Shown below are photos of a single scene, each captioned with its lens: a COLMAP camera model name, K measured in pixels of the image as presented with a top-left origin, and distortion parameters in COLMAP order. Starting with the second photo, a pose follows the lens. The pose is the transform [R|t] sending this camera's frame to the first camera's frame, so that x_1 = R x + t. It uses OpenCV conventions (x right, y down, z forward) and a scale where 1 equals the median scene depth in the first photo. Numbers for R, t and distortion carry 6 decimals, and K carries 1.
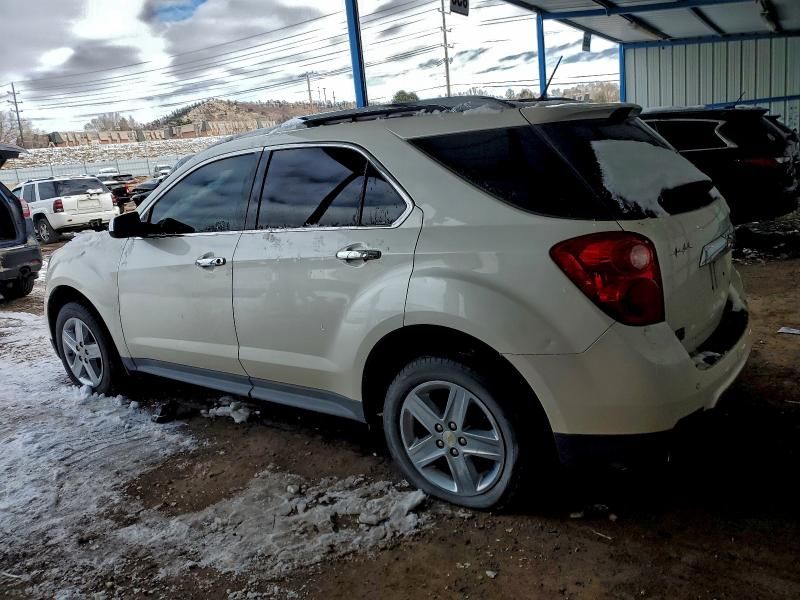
lens RADIAL K [[620.5, 0, 400.0], [0, 620.5, 300.0], [0, 0, 1]] dist [0.003171, 0.003795]
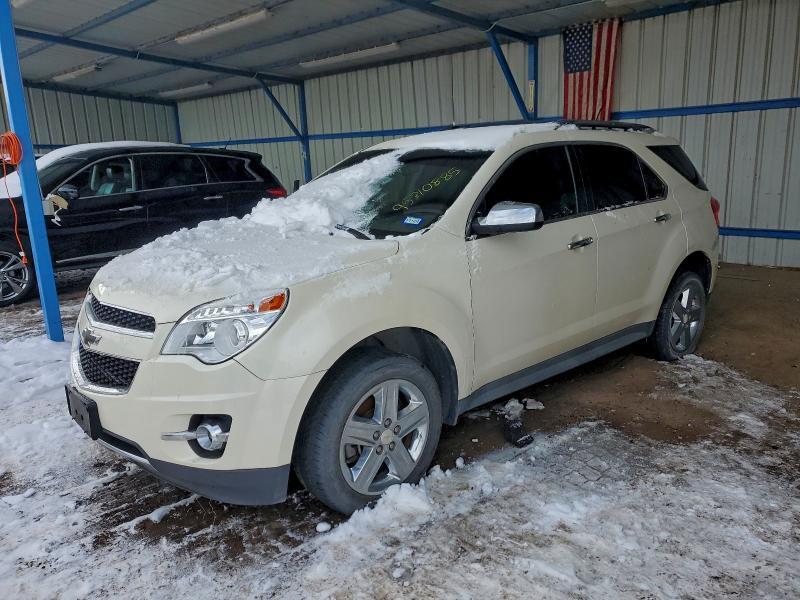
lens RADIAL K [[629.6, 0, 400.0], [0, 629.6, 300.0], [0, 0, 1]] dist [0.004064, -0.004366]
pose [[0.226250, -0.136102, 0.964514, -0.960189], [0.227623, 0.970162, 0.083505, -0.084537], [-0.947100, 0.200652, 0.250479, 0.698141]]
